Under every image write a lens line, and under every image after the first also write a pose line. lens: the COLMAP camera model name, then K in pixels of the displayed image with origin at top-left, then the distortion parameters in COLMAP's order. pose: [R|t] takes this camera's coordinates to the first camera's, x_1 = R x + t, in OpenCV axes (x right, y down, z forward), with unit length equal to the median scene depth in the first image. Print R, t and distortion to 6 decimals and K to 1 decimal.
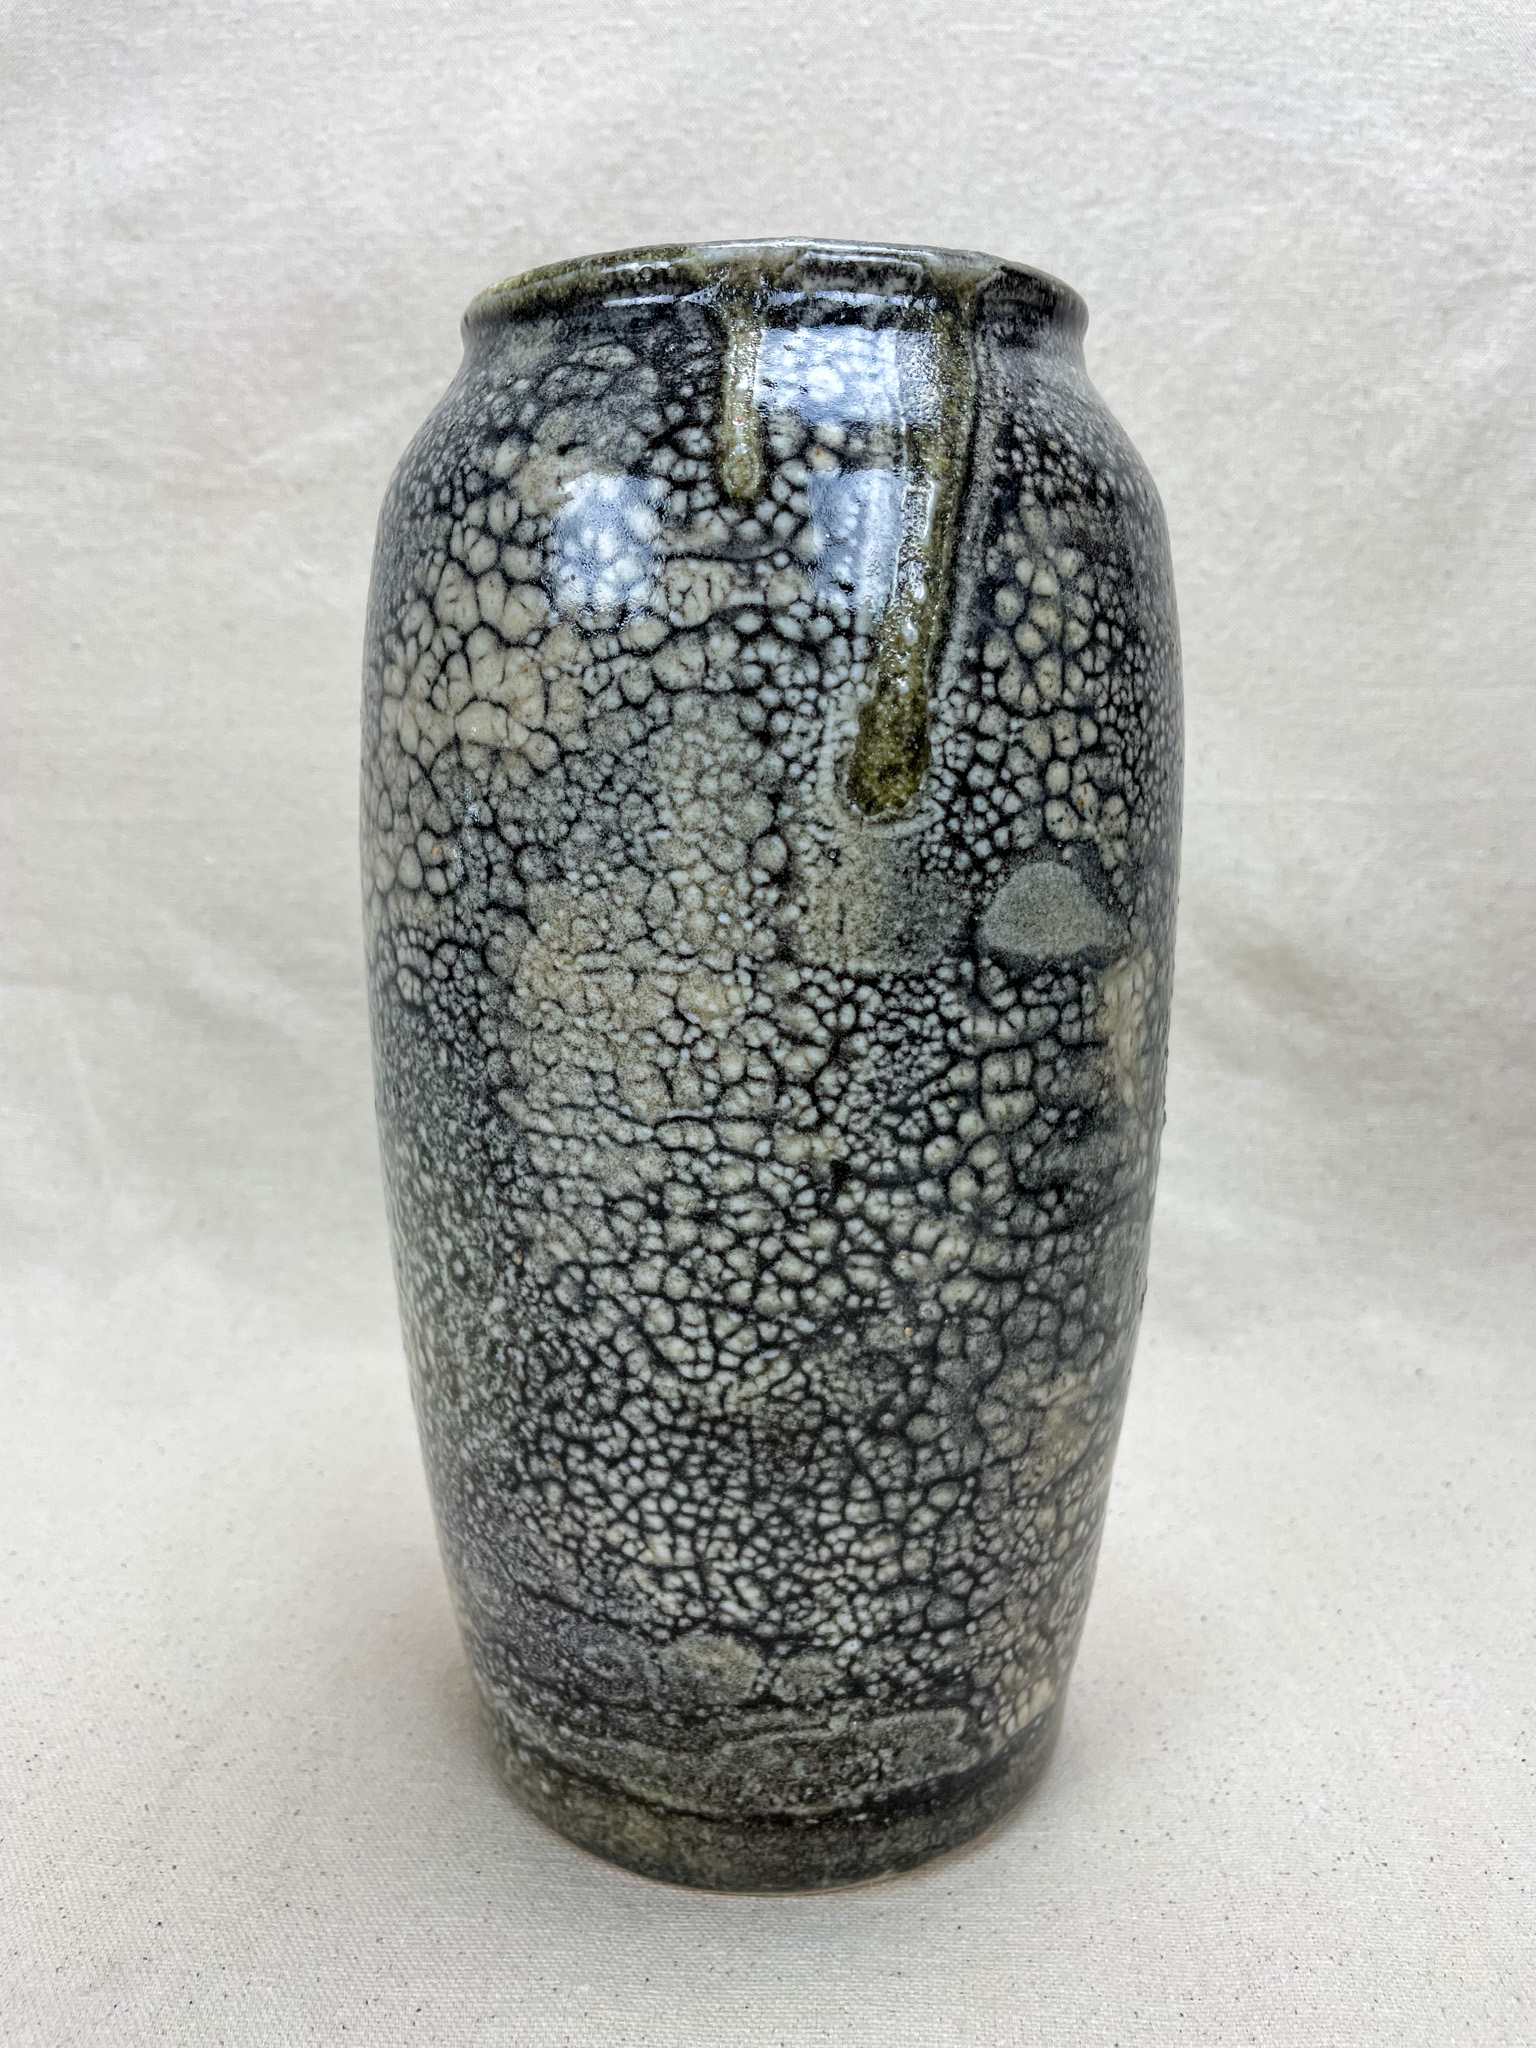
lens RADIAL K [[1569.2, 0, 772.8], [0, 1569.2, 1019.6], [0, 0, 1]] dist [0.062370, -0.102176]
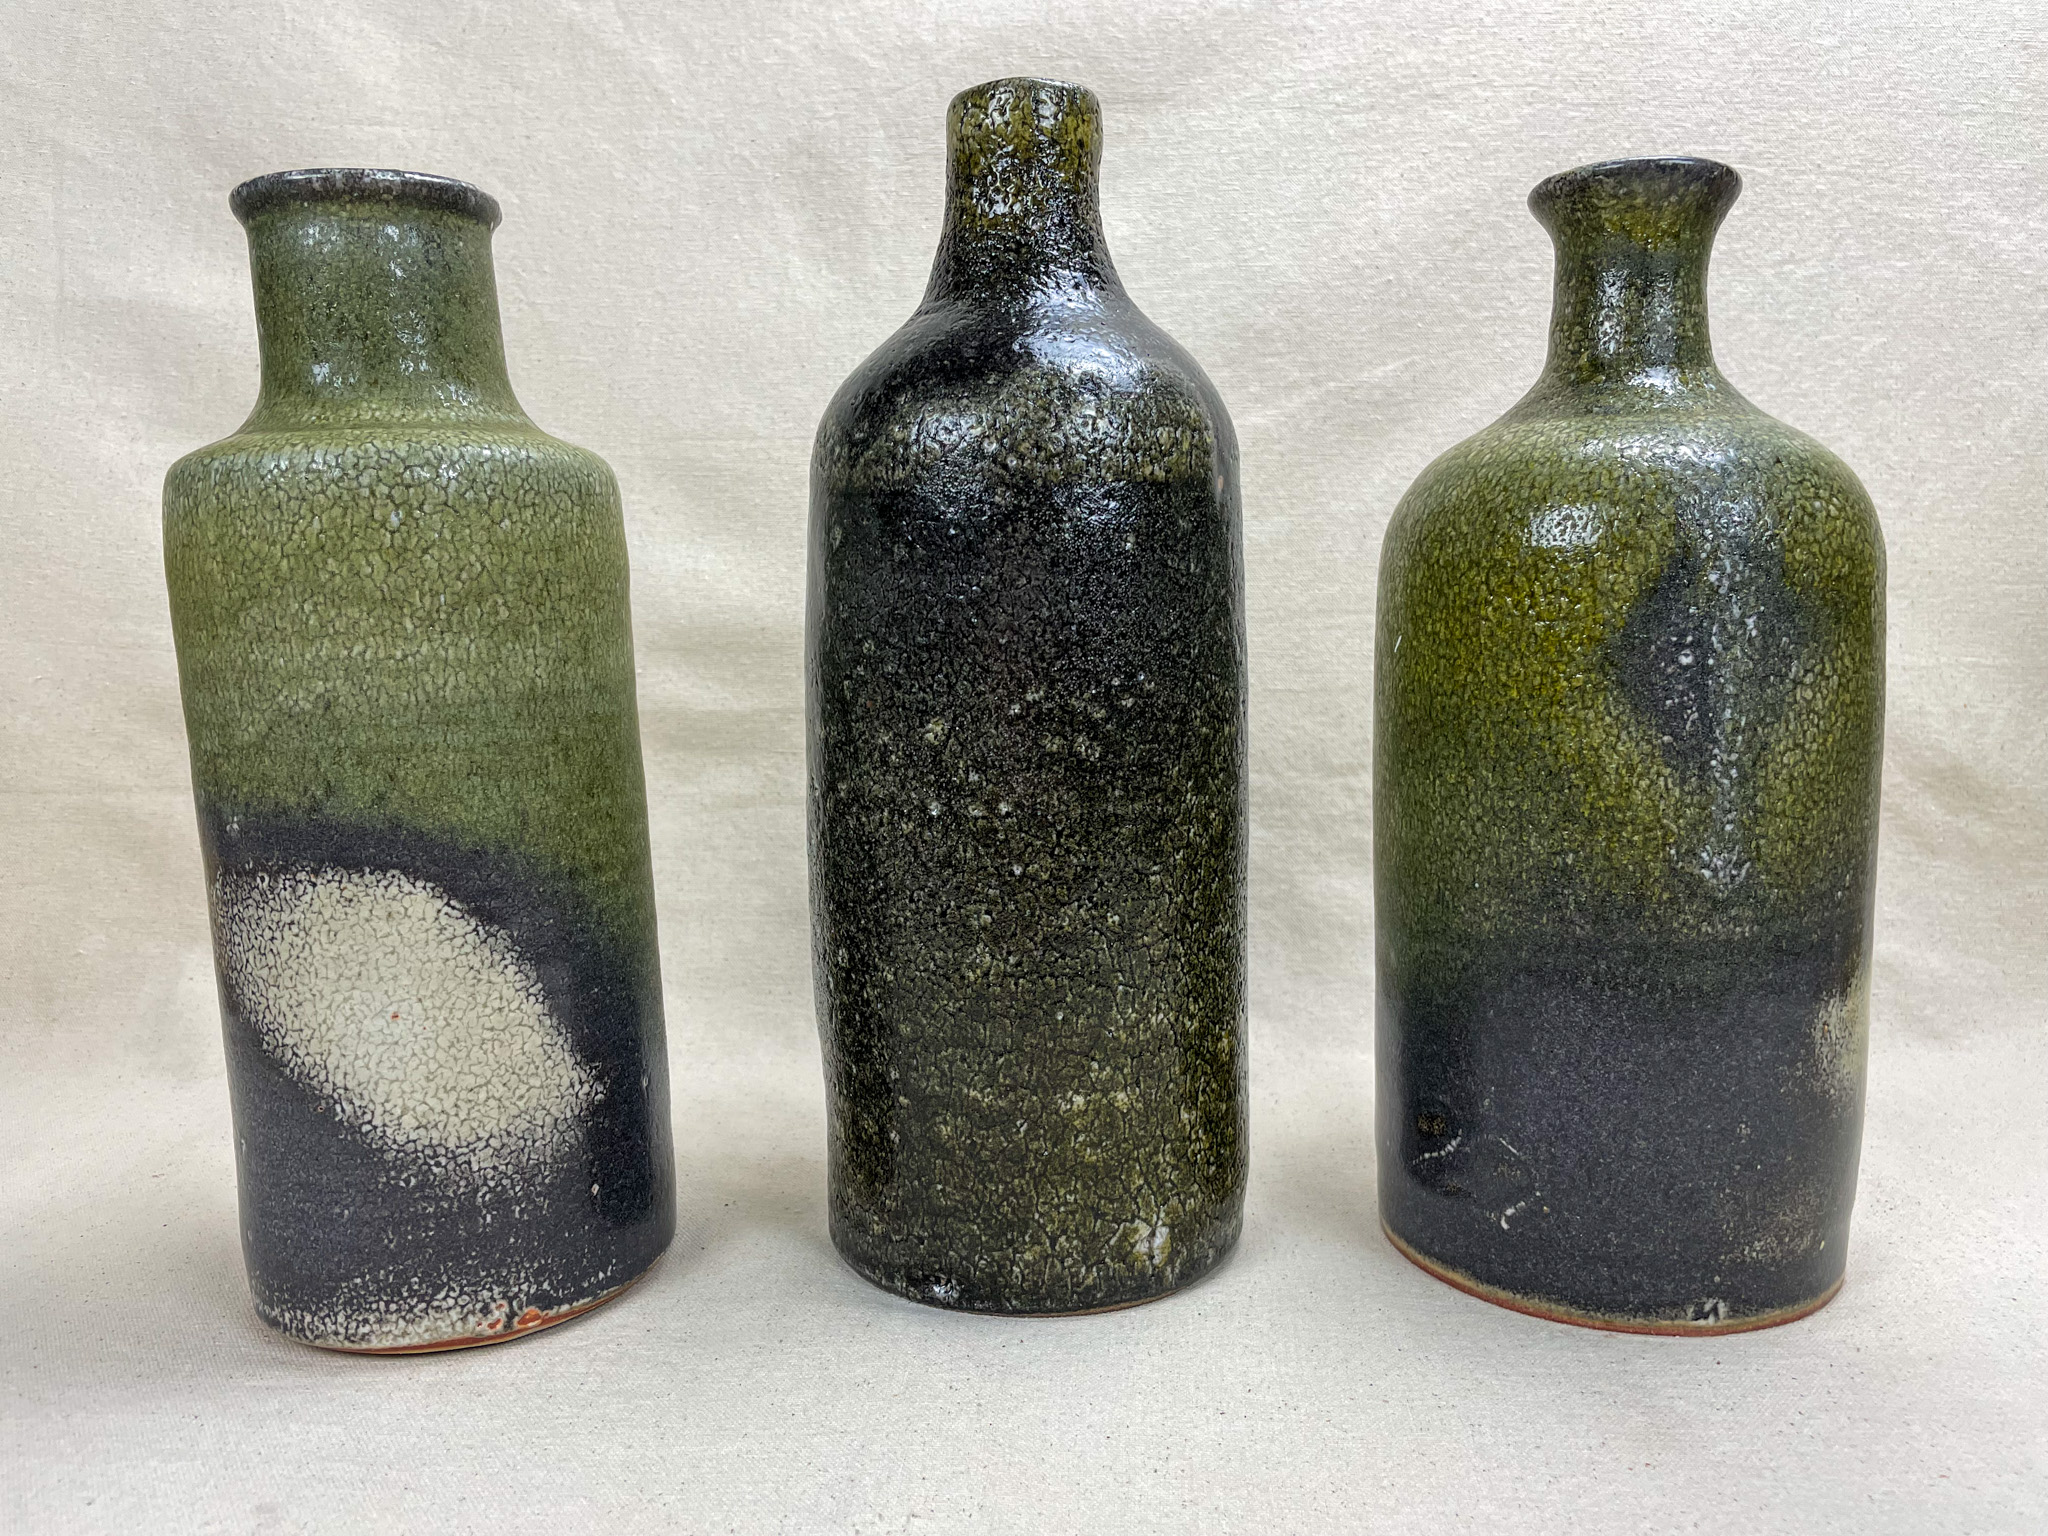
lens RADIAL K [[1569.2, 0, 1036.2], [0, 1569.2, 743.8], [0, 0, 1]] dist [0.062370, -0.102176]
pose [[0.999913, -0.012057, 0.005321, -0.502124], [0.012559, 0.994138, -0.107382, 0.075128], [-0.003995, 0.107440, 0.994204, -0.399841]]
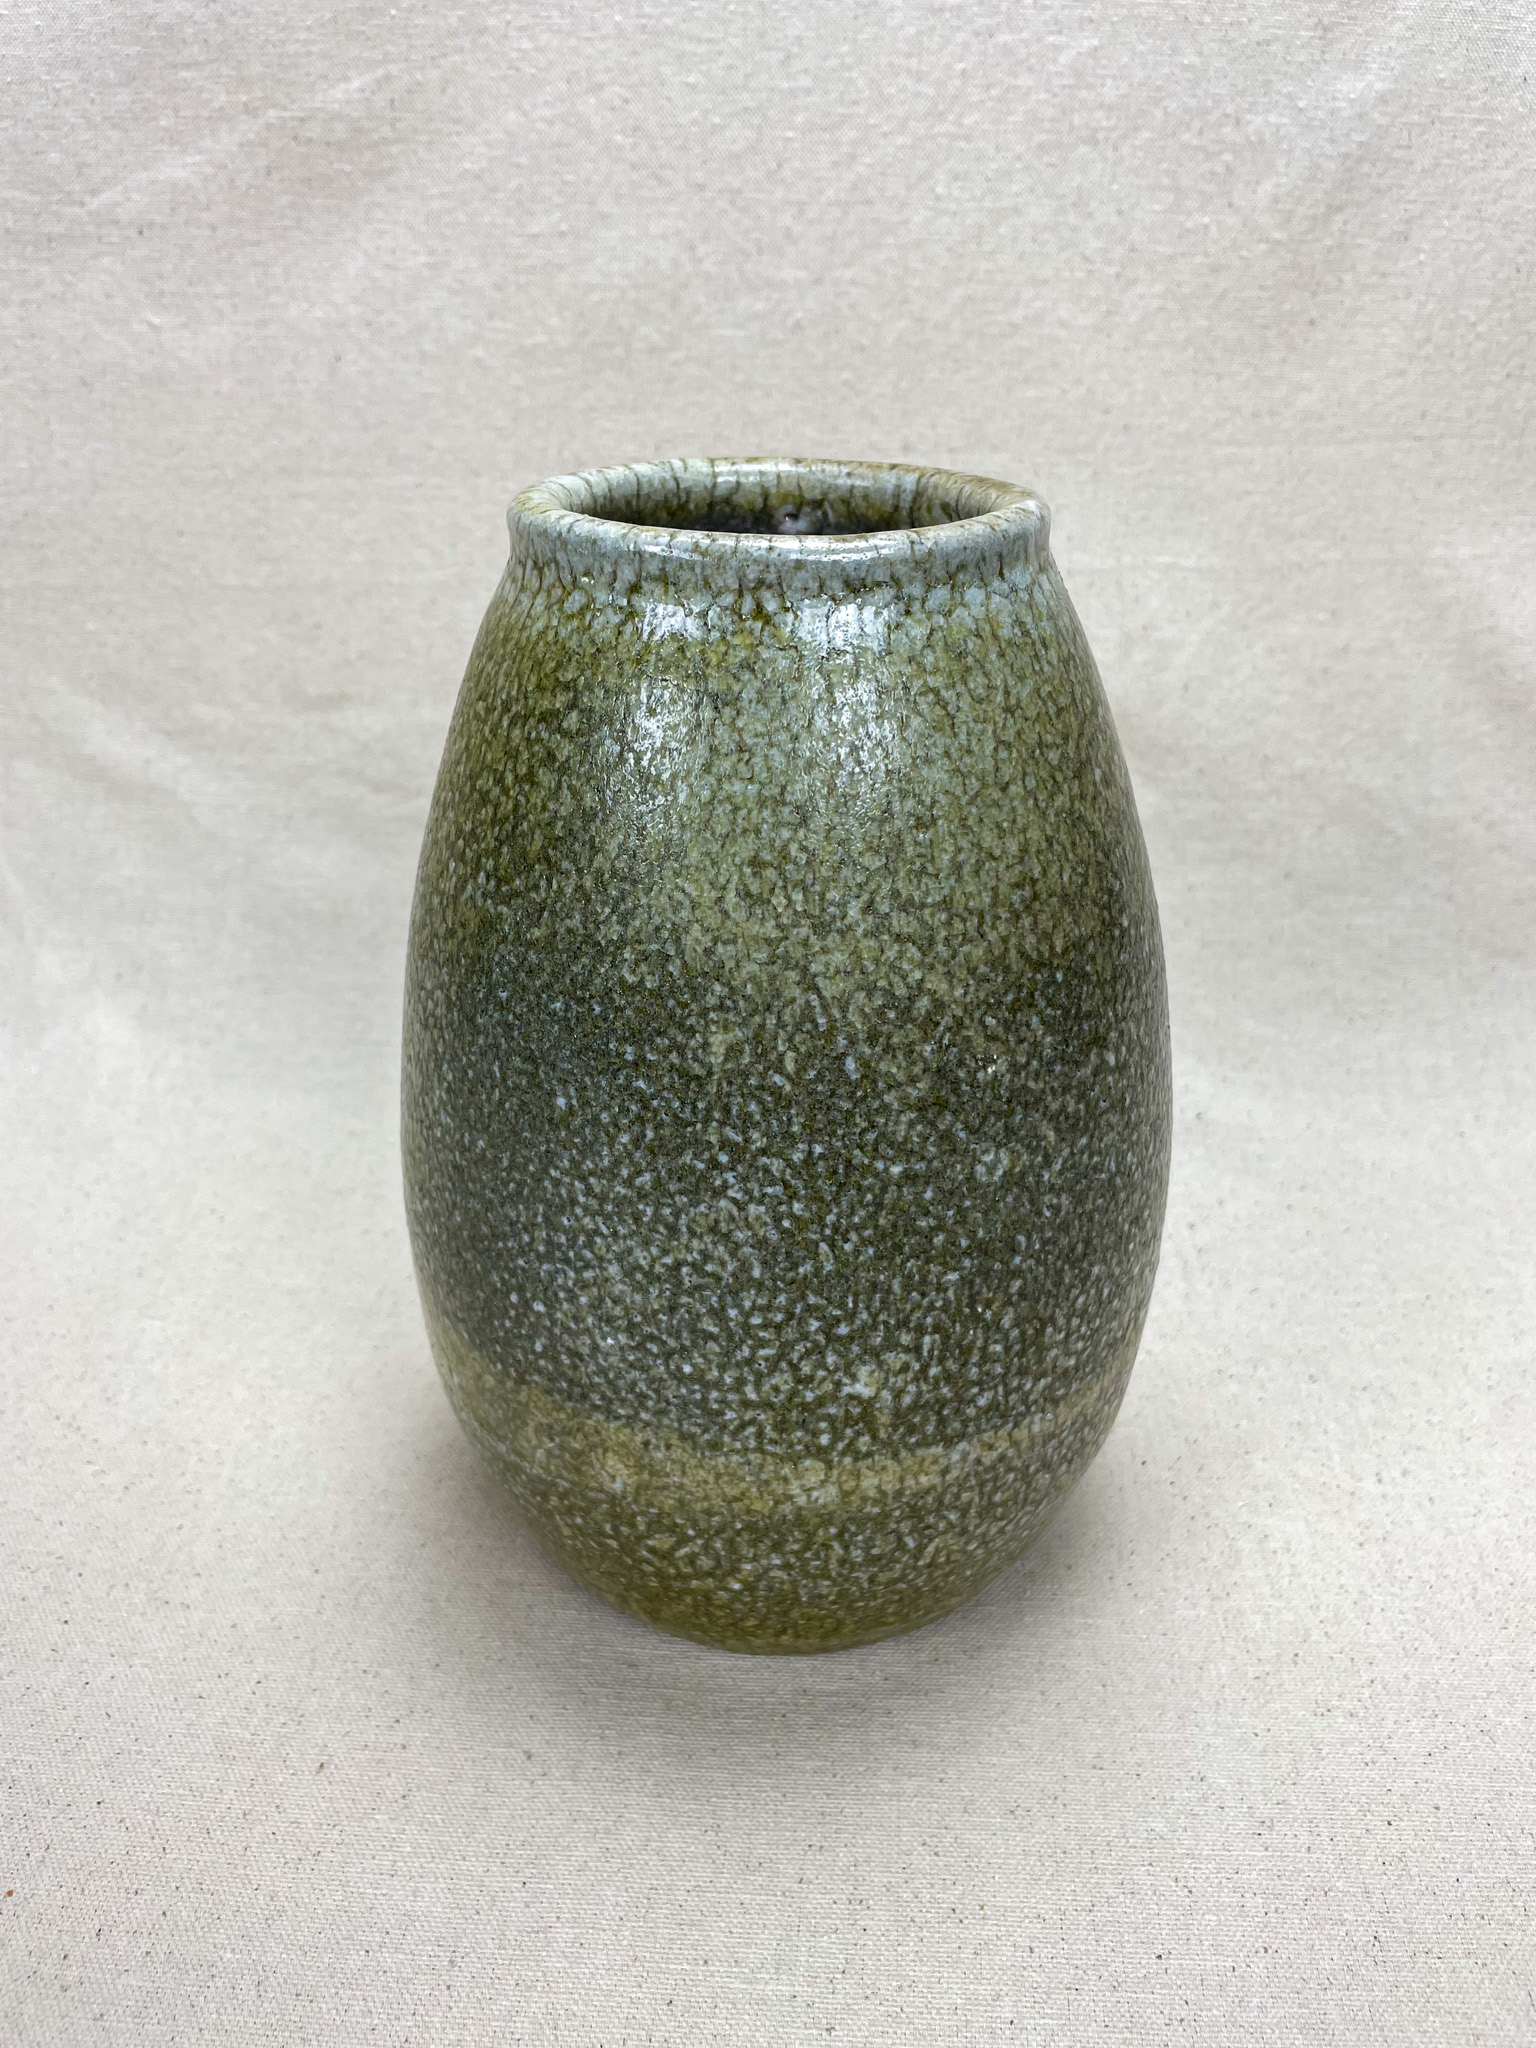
lens RADIAL K [[1569.2, 0, 782.8], [0, 1569.2, 1013.2], [0, 0, 1]] dist [0.062370, -0.102176]
pose [[0.999916, -0.003137, -0.012584, 0.110875], [0.006228, 0.967233, 0.253816, -0.119565], [0.011376, -0.253873, 0.967171, -0.062180]]
